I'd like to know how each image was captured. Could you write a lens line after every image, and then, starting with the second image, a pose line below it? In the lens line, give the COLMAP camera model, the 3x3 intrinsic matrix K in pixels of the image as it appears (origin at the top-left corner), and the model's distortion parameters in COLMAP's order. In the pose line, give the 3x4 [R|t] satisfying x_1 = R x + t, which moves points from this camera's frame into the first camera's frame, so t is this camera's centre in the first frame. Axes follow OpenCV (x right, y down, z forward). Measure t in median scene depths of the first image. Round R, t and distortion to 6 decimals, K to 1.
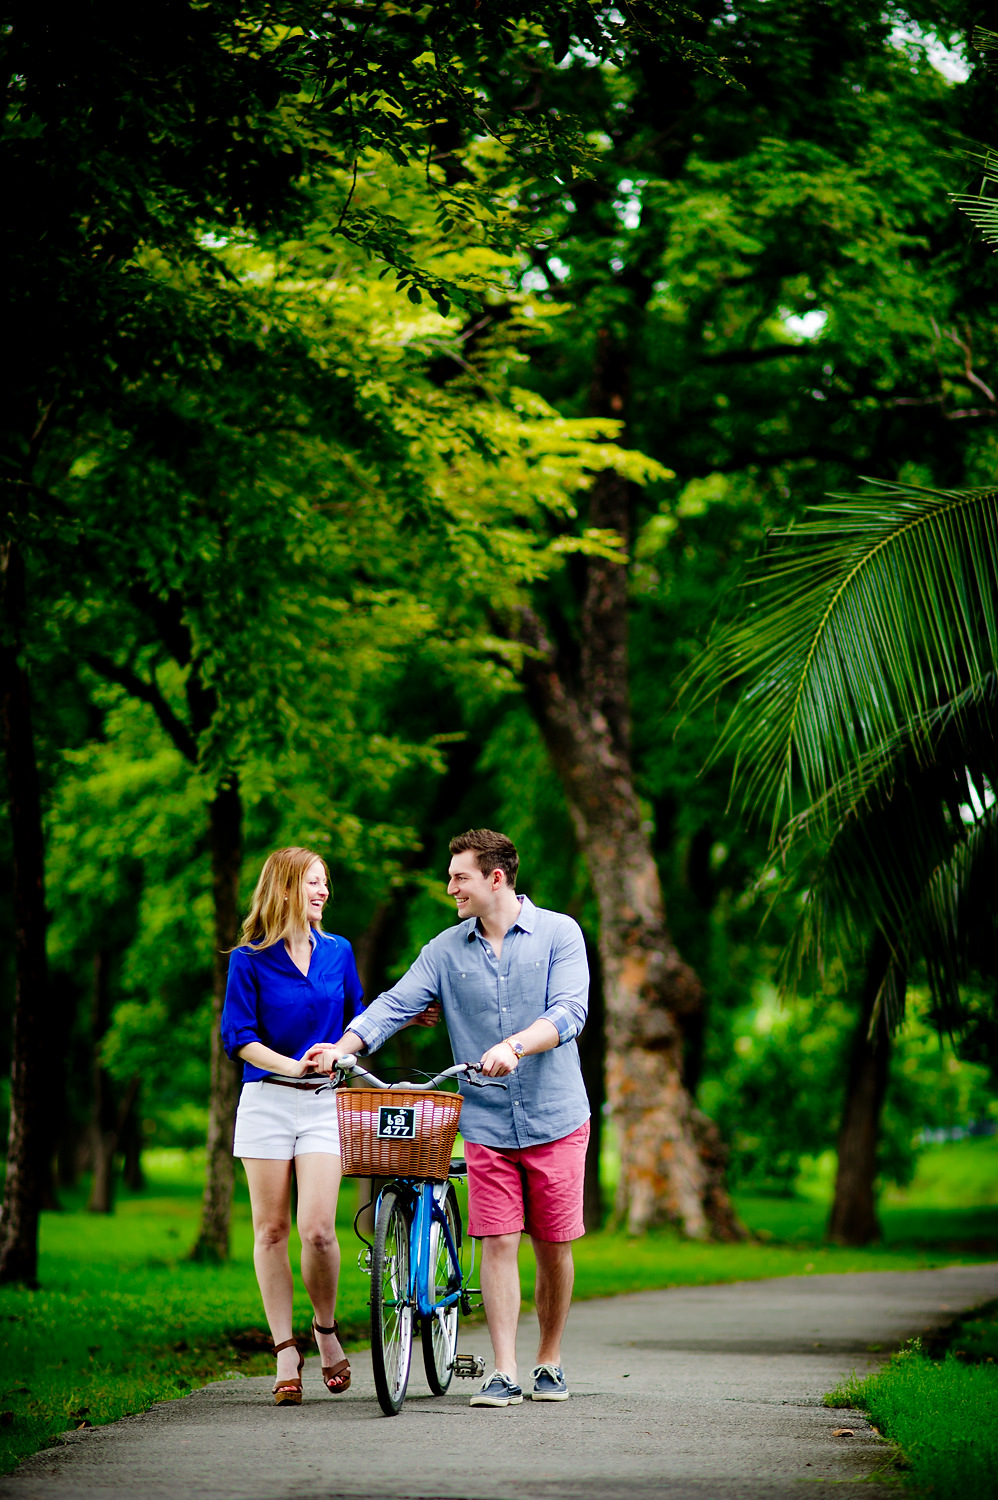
lens RADIAL K [[5626.4, 0, 497.7], [0, 5626.4, 751.0], [0, 0, 1]] dist [0.189228, 0.000000]
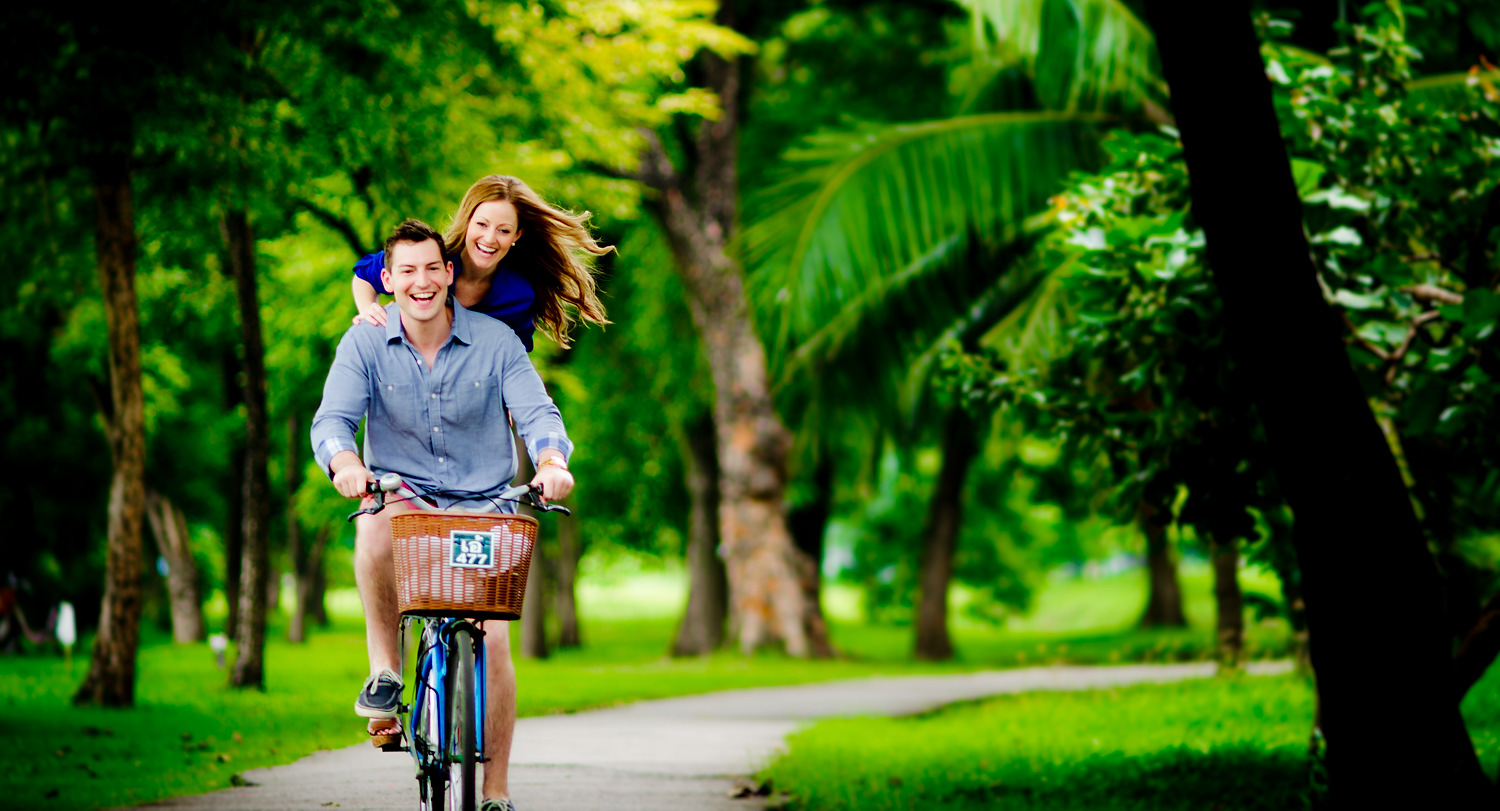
lens RADIAL K [[5712.5, 0, 750.3], [0, 5712.5, 405.1], [0, 0, 1]] dist [-0.069015, 0.000000]
pose [[0.999880, -0.009094, 0.012544, 0.010392], [0.008601, 0.999209, 0.038819, -0.014928], [-0.012887, -0.038707, 0.999168, -0.220070]]
